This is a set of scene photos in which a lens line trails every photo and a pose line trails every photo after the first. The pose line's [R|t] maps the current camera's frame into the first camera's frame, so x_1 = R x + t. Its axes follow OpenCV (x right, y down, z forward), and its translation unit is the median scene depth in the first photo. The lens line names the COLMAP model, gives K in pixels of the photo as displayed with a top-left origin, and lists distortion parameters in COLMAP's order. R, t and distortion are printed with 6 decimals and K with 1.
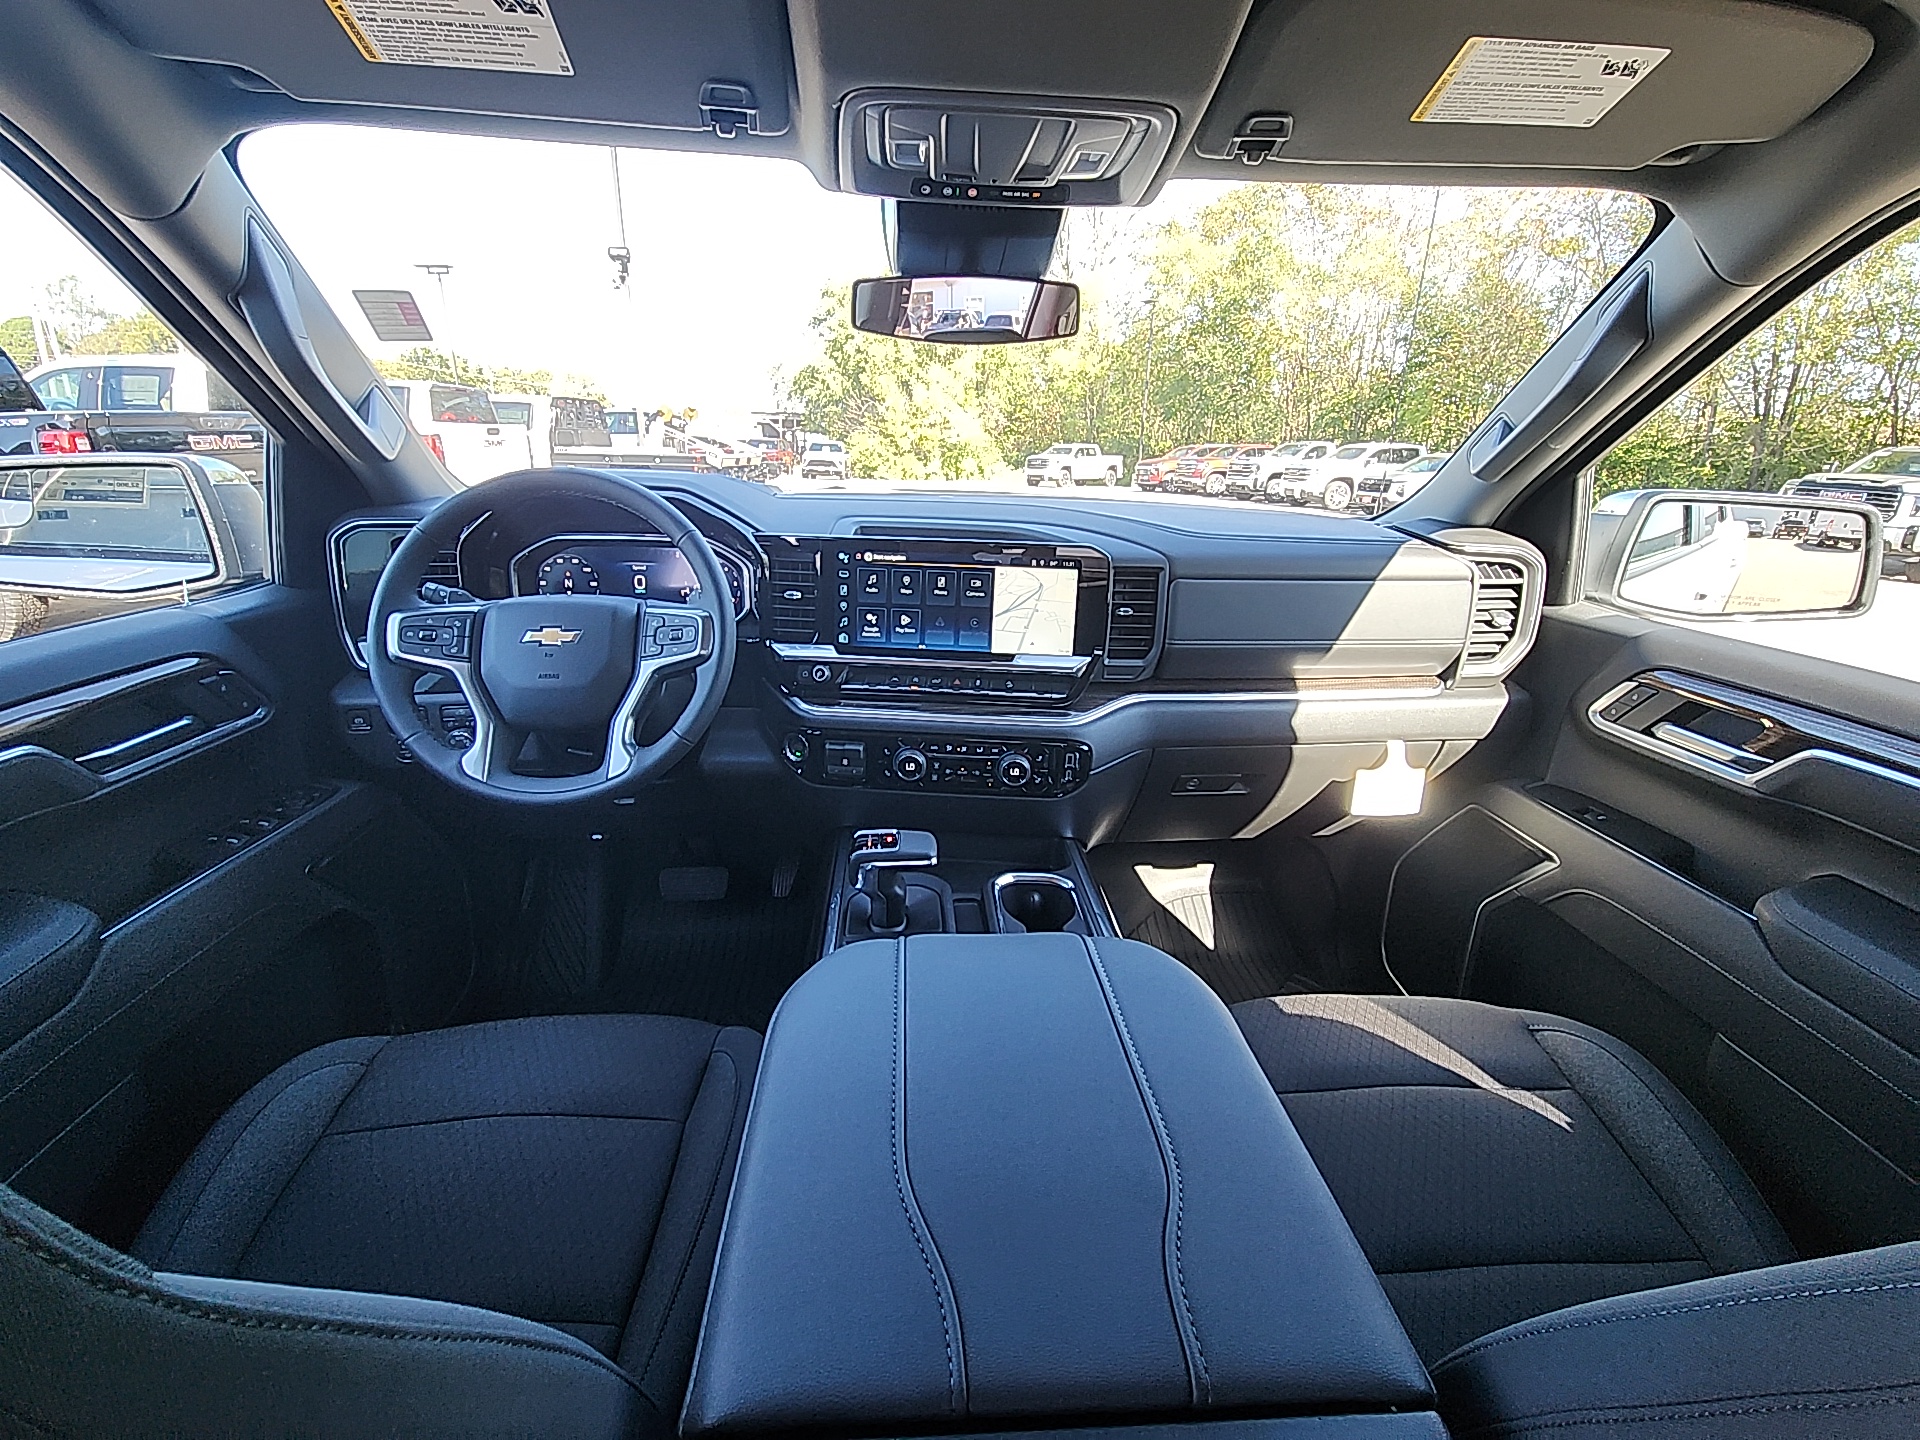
lens RADIAL K [[776.8, 0, 955.3], [0, 776.8, 699.1], [0, 0, 1]] dist [-0.001565, -0.000486]
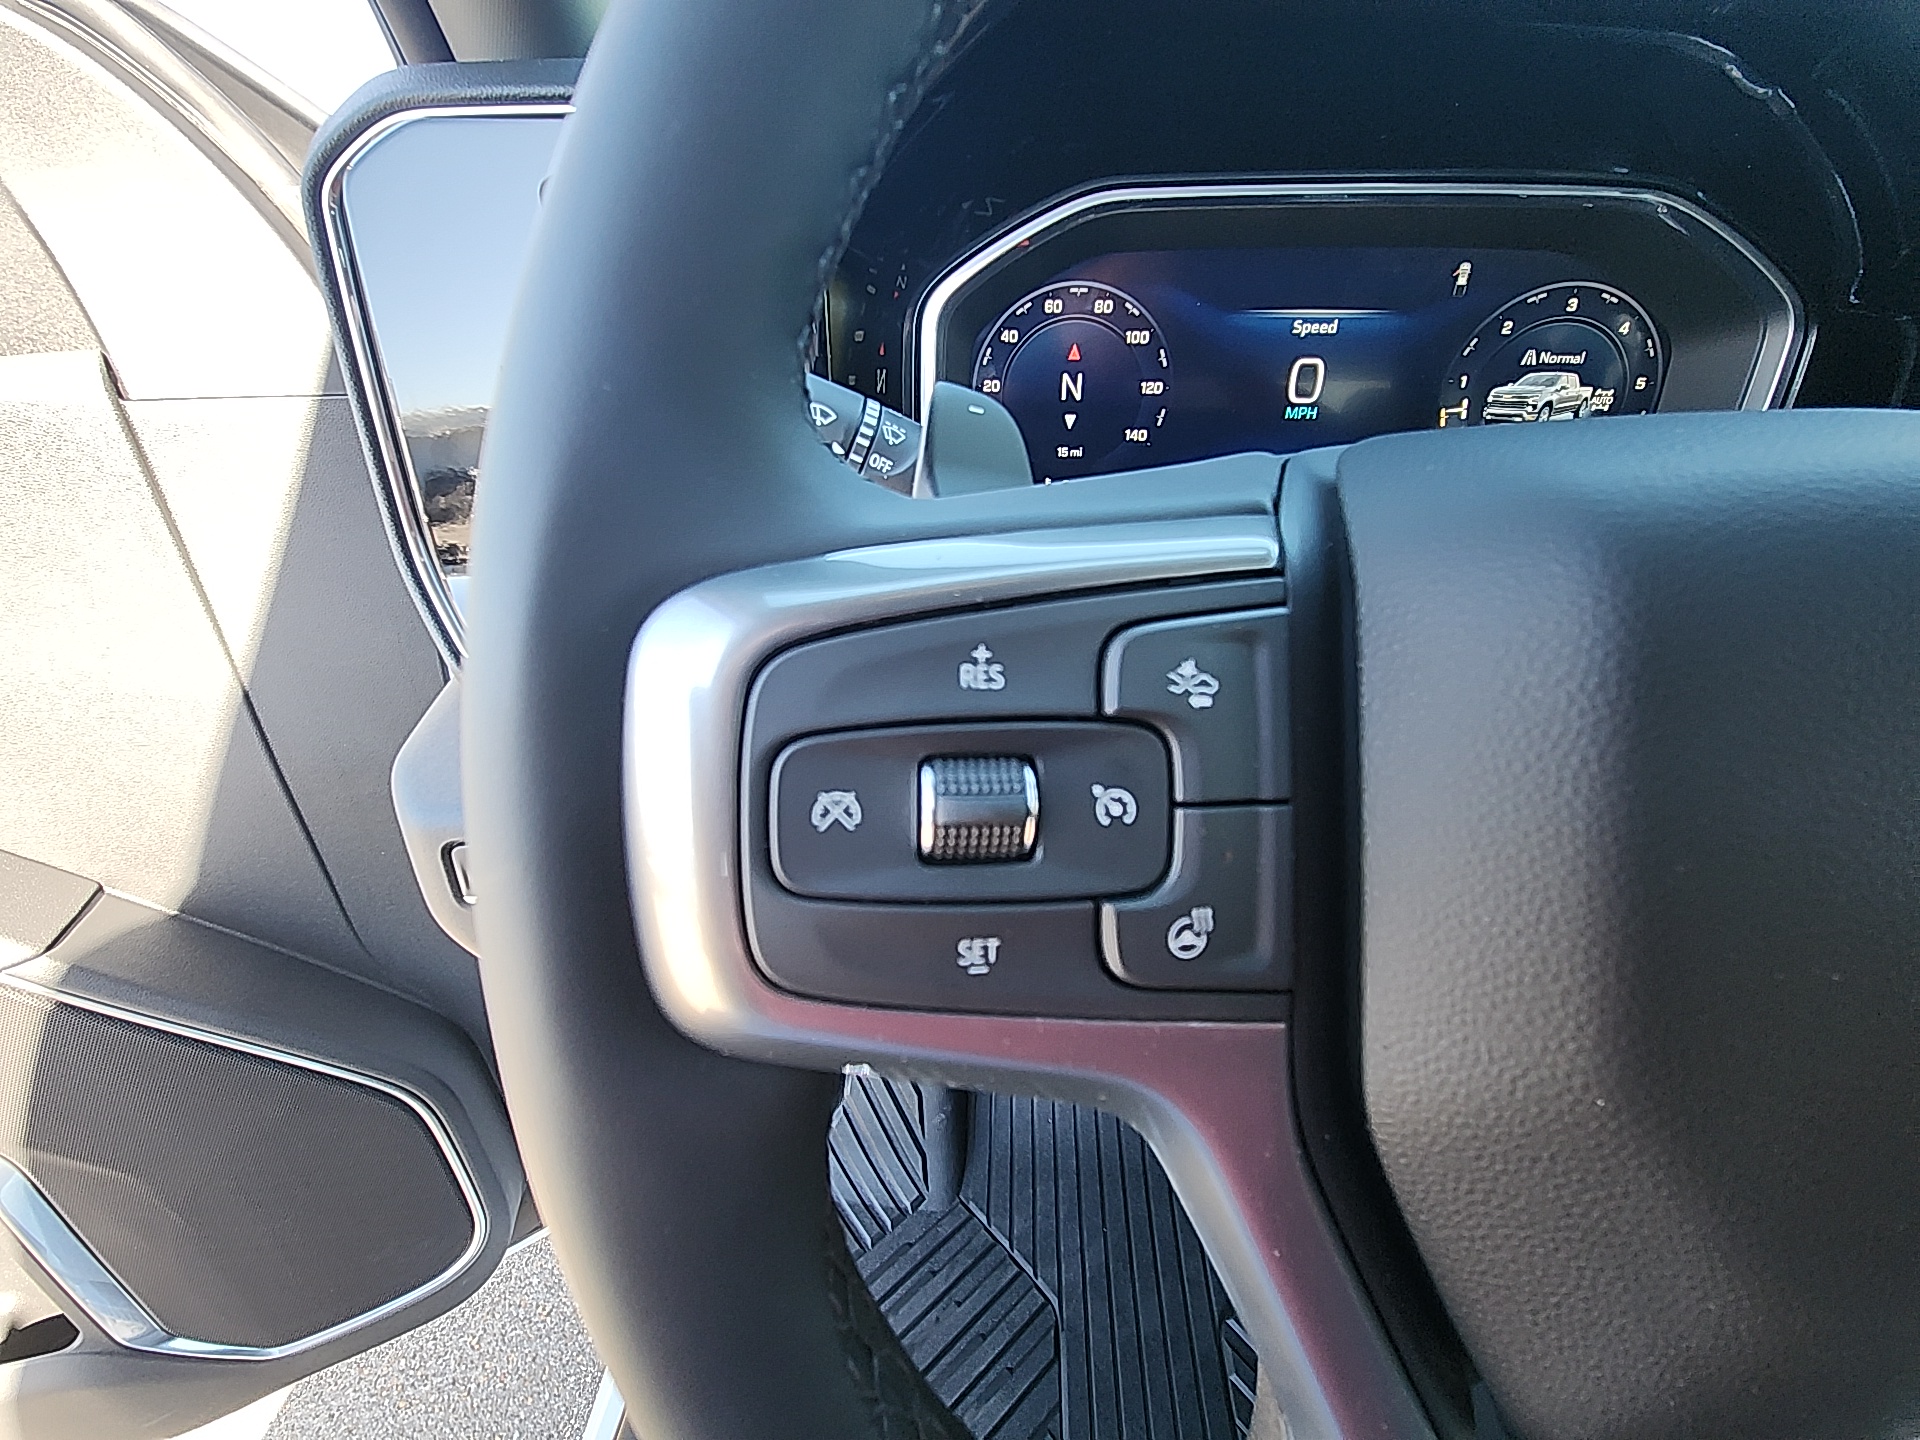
lens RADIAL K [[767.2, 0, 949.9], [0, 767.2, 708.5], [0, 0, 1]] dist [0.019050, -0.016283]
pose [[0.989866, 0.044874, -0.134725, -0.537055], [-0.015745, 0.977590, 0.209928, -0.094581], [0.141126, -0.205679, 0.968390, 0.722256]]
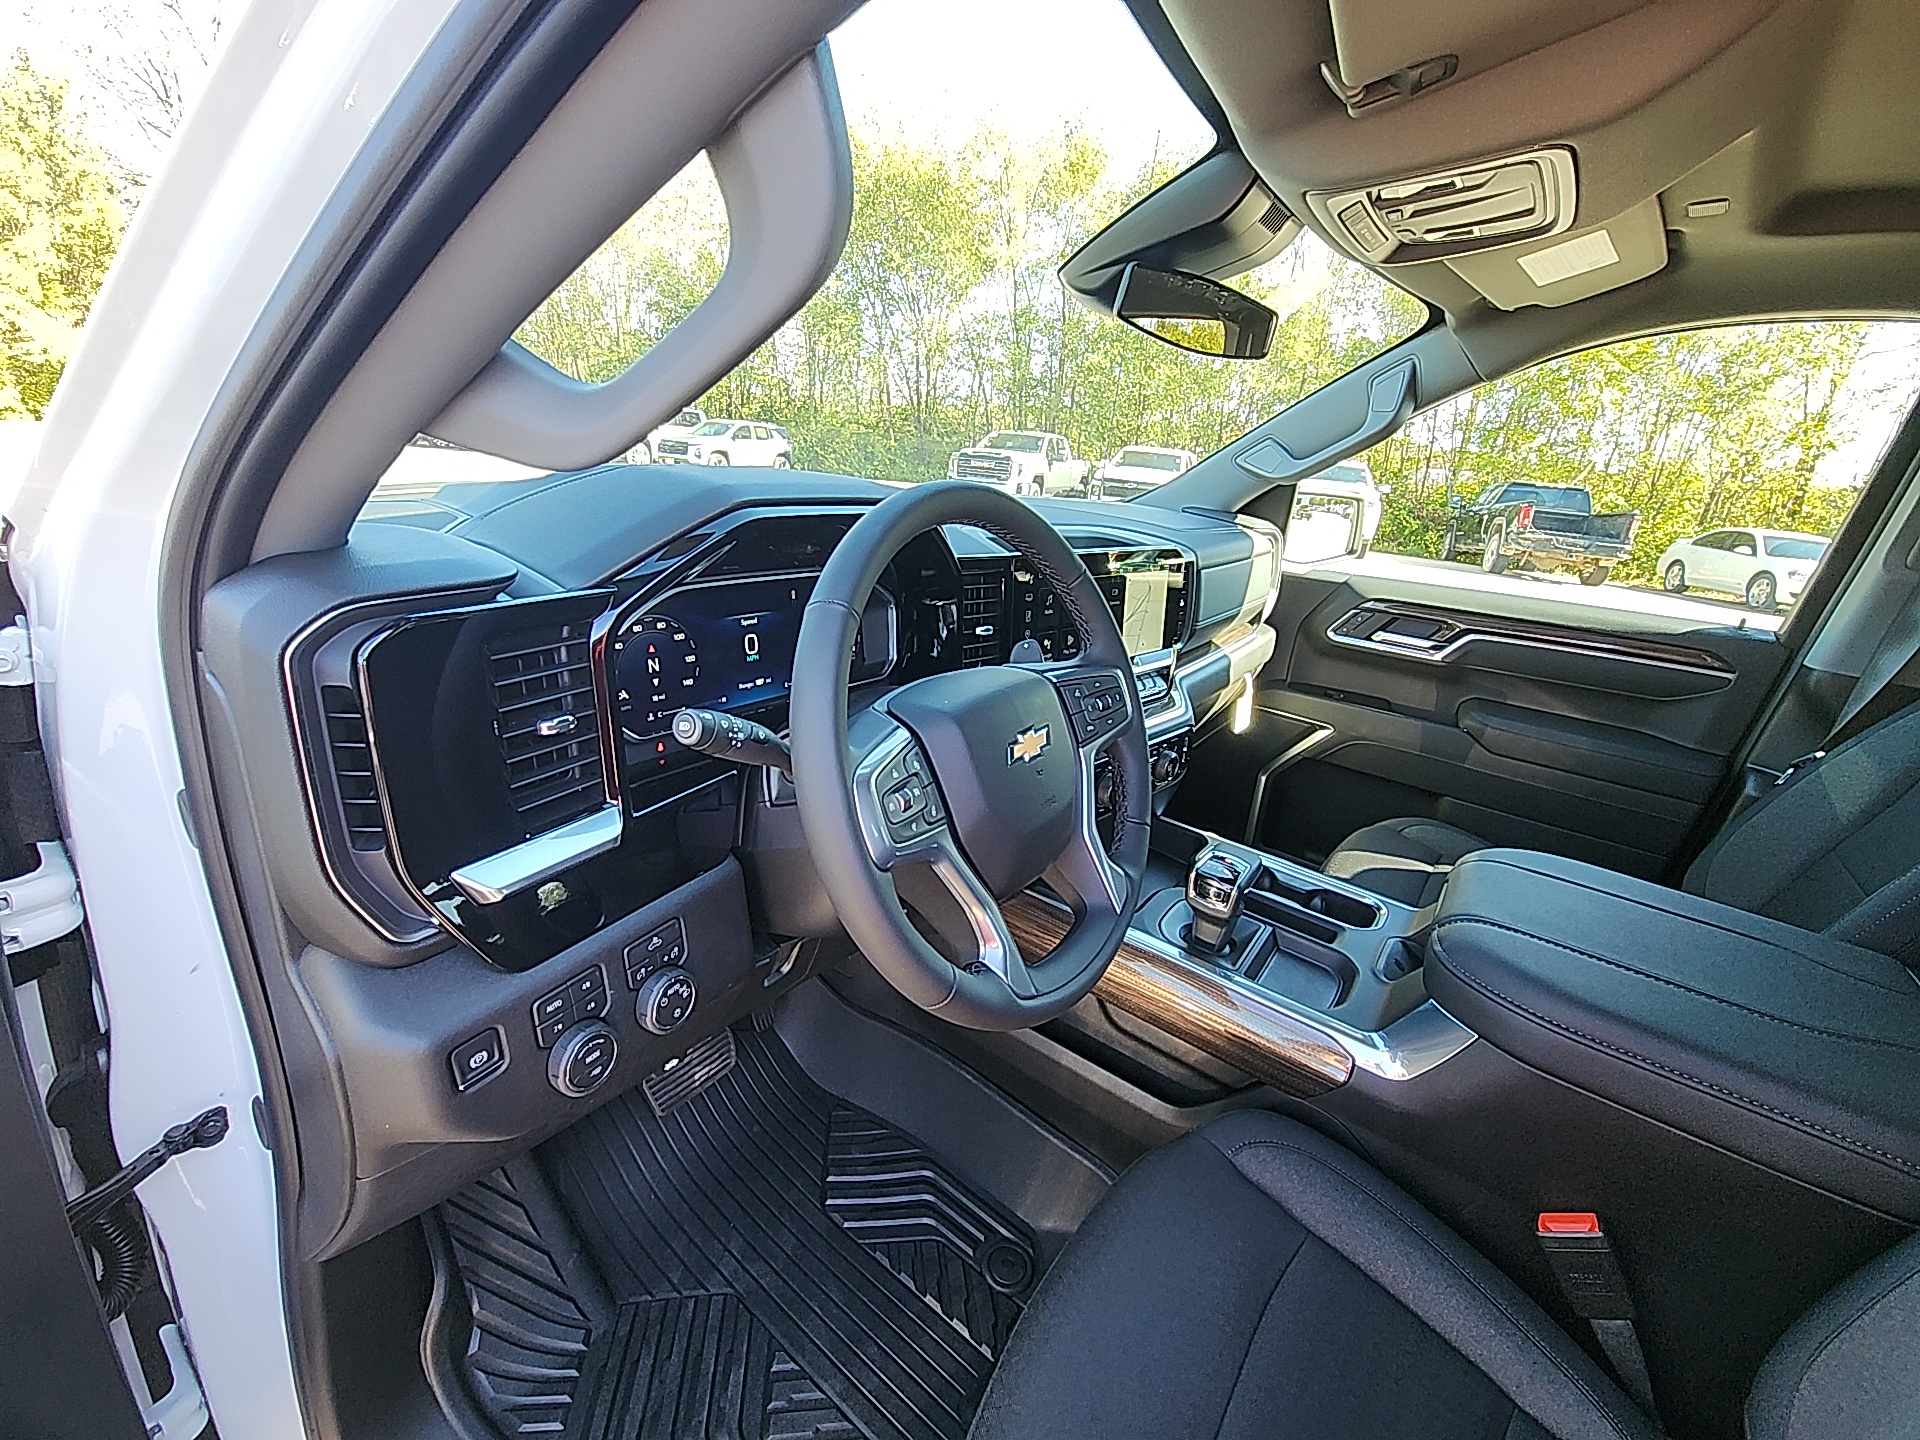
lens RADIAL K [[771.6, 0, 949.0], [0, 771.6, 700.8], [0, 0, 1]] dist [0.010262, -0.007188]
pose [[0.659353, -0.208754, 0.722271, -0.830900], [0.169708, 0.977210, 0.127513, -0.171558], [-0.732429, 0.038499, 0.679754, 0.486794]]
